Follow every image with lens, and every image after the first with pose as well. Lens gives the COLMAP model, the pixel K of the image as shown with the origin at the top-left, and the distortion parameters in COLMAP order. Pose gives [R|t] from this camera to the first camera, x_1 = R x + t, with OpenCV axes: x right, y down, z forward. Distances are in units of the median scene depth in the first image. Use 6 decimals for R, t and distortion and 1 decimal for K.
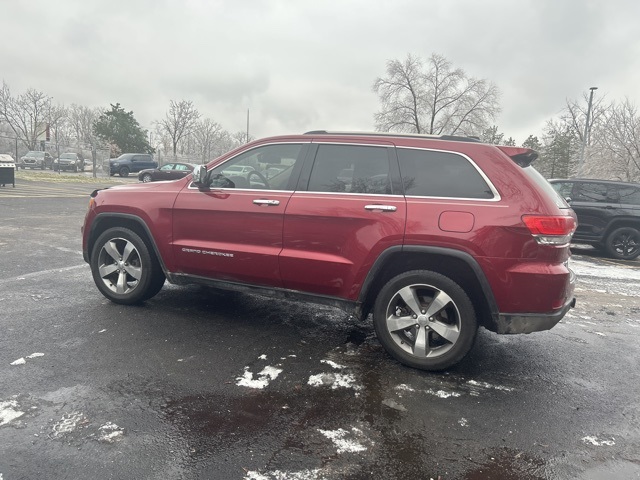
lens RADIAL K [[480.5, 0, 323.6], [0, 480.5, 237.9], [0, 0, 1]] dist [0.057080, -0.058292]
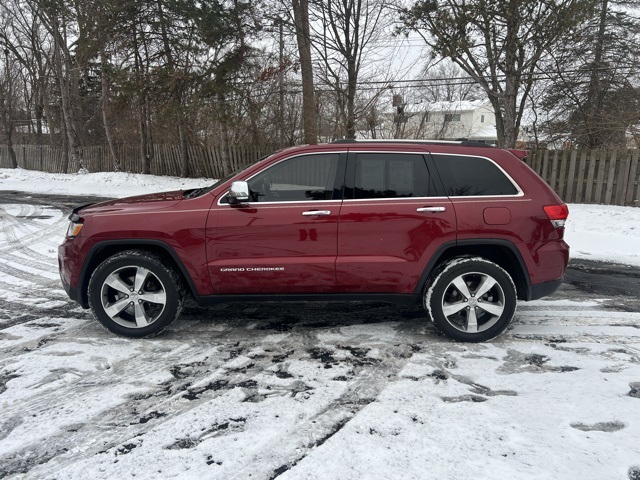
lens RADIAL K [[480.5, 0, 323.6], [0, 480.5, 237.9], [0, 0, 1]] dist [0.057080, -0.058292]
pose [[0.918473, -0.114372, 0.378584, -0.543763], [0.099205, 0.993293, 0.059400, -0.089195], [-0.382839, -0.016999, 0.923659, 0.061565]]
